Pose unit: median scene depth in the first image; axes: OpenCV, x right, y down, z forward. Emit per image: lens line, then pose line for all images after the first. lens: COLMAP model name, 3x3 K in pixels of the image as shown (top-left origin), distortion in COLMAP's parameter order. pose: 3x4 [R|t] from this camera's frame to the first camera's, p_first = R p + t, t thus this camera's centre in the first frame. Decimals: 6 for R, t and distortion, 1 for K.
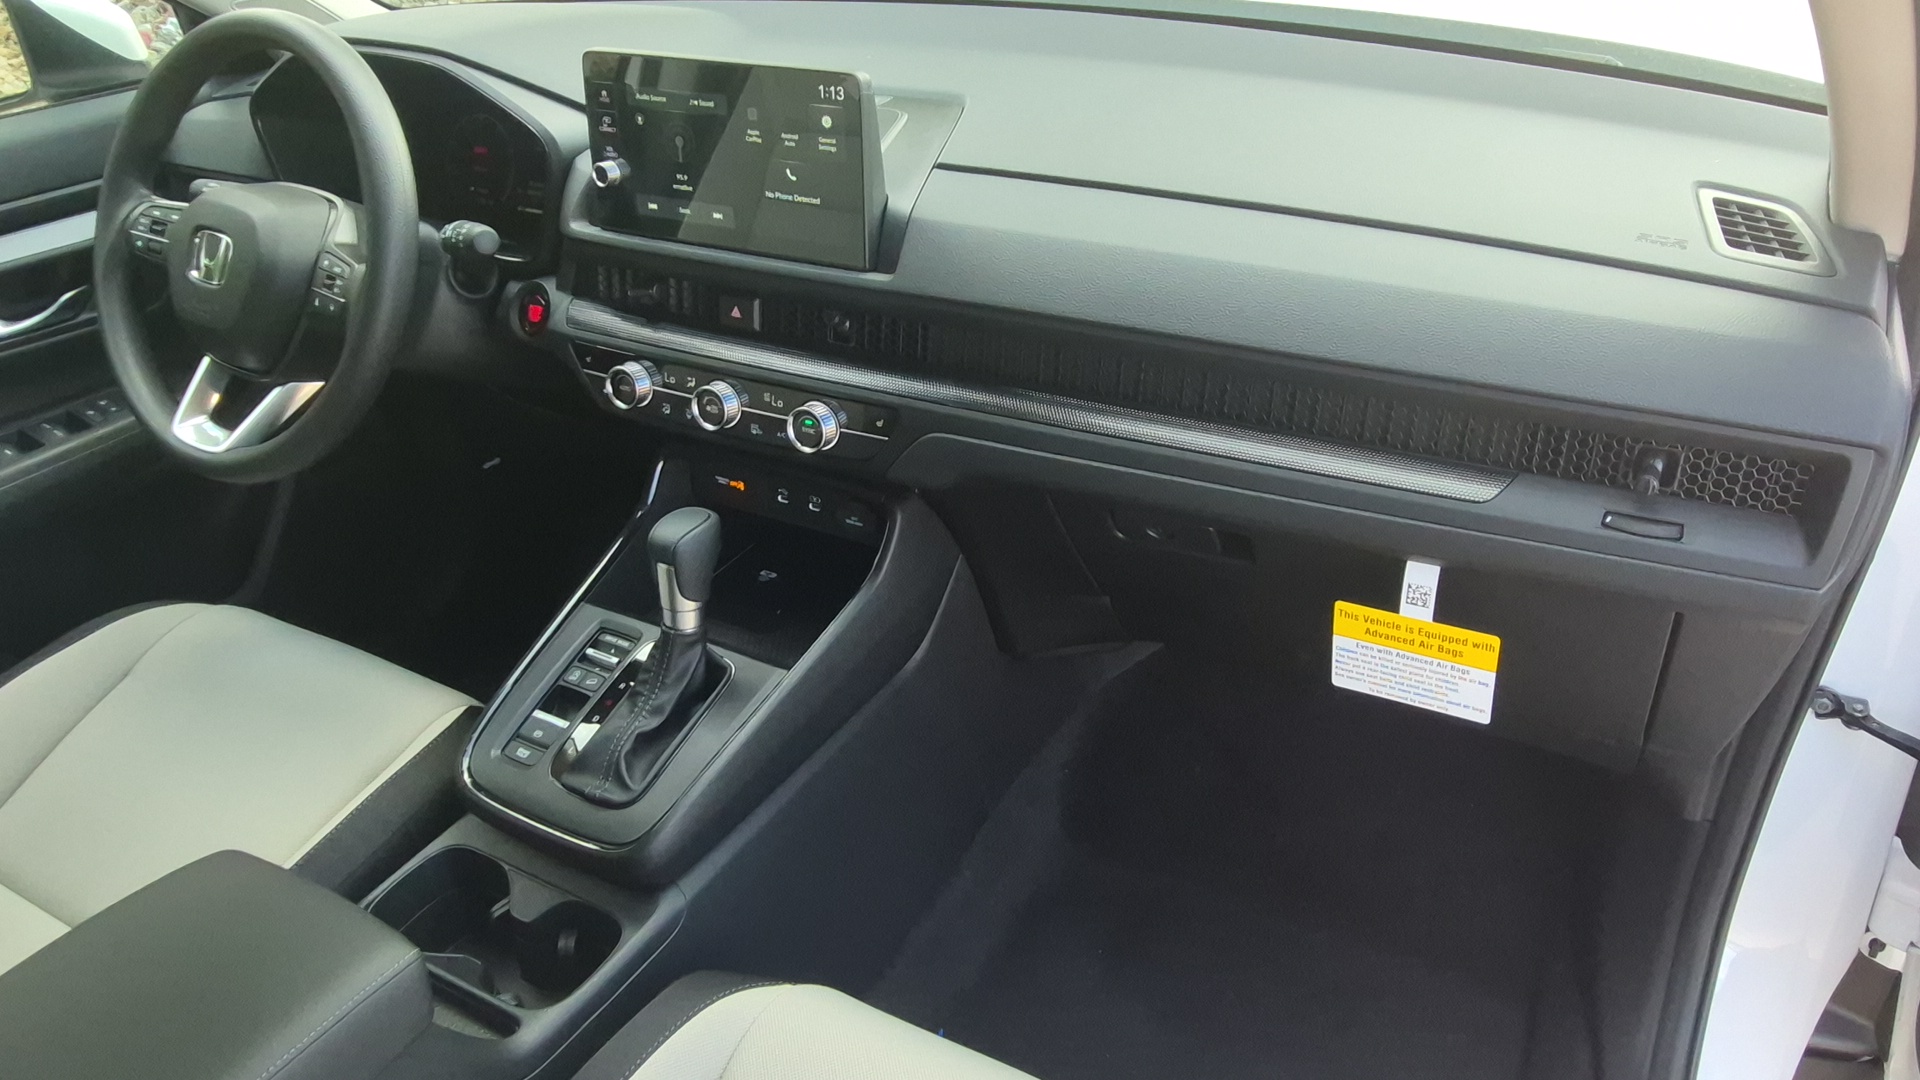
lens RADIAL K [[1276.0, 0, 964.6], [0, 1276.0, 526.3], [0, 0, 1]] dist [-0.034532, -0.000599]
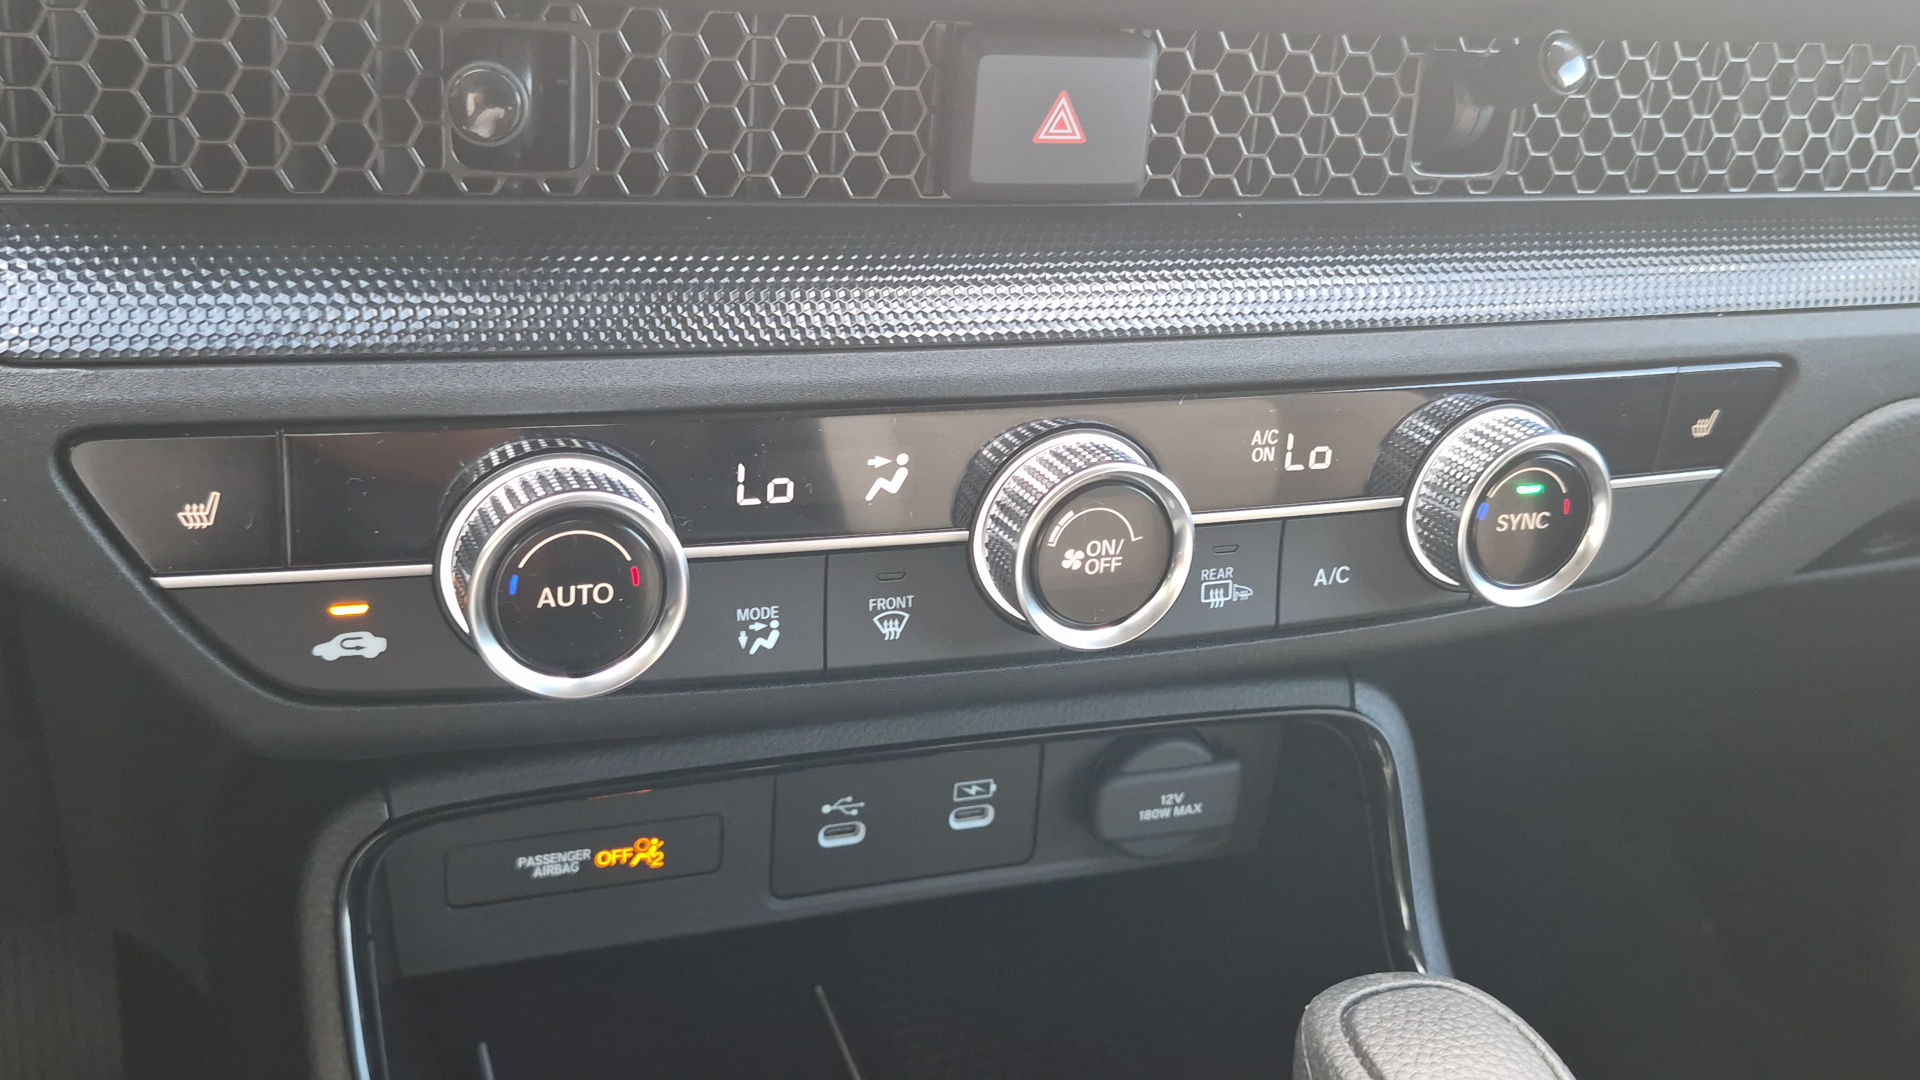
lens RADIAL K [[2001.4, 0, 955.4], [0, 2001.4, 546.5], [0, 0, 1]] dist [0.094872, 0.000000]
pose [[0.634975, -0.275238, 0.721839, -0.505597], [0.256709, 0.956458, 0.138882, -0.160975], [-0.728634, 0.097116, 0.677983, 0.833296]]
